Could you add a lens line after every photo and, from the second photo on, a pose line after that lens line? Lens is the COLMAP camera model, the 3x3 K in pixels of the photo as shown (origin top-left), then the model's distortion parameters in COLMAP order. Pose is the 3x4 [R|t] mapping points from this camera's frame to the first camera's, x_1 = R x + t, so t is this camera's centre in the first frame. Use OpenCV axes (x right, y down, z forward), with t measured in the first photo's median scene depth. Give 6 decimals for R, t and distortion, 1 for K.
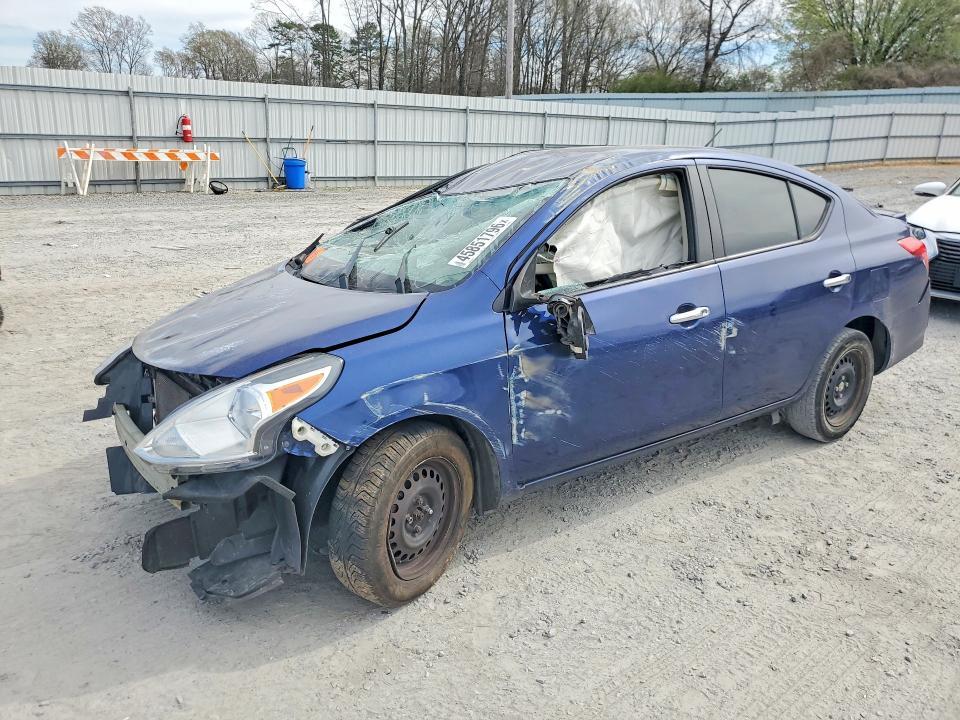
lens RADIAL K [[674.4, 0, 480.0], [0, 674.4, 360.0], [0, 0, 1]] dist [0.002670, 0.005547]
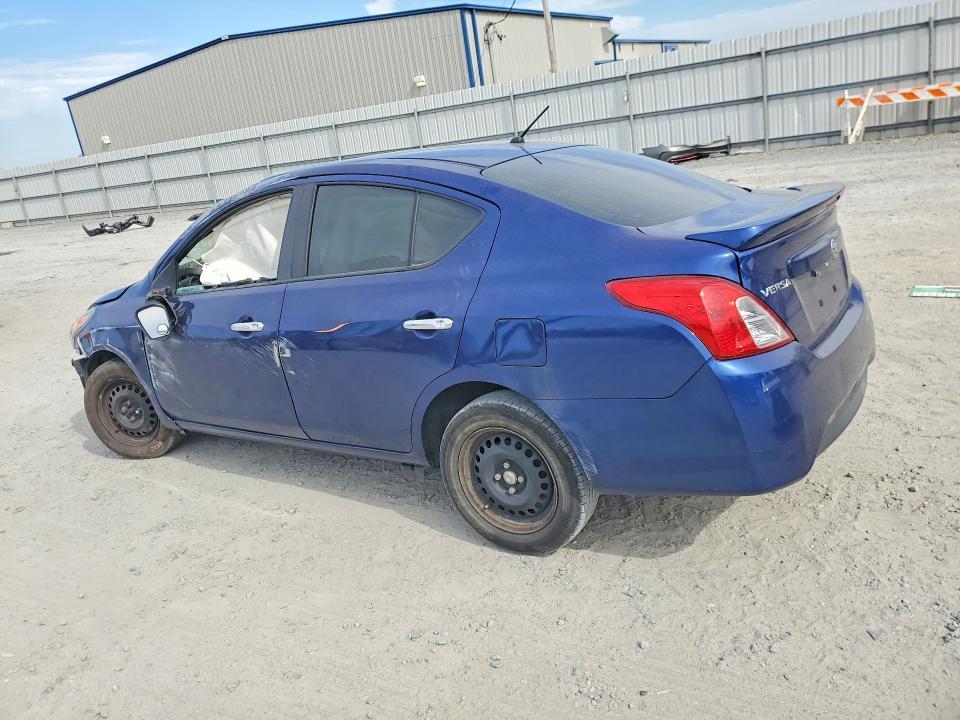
lens RADIAL K [[674.4, 0, 480.0], [0, 674.4, 360.0], [0, 0, 1]] dist [0.002670, 0.005547]
pose [[0.418746, 0.213010, -0.882768, 0.204634], [-0.138787, 0.975692, 0.169599, -0.035600], [0.897436, 0.051498, 0.438130, 0.121527]]
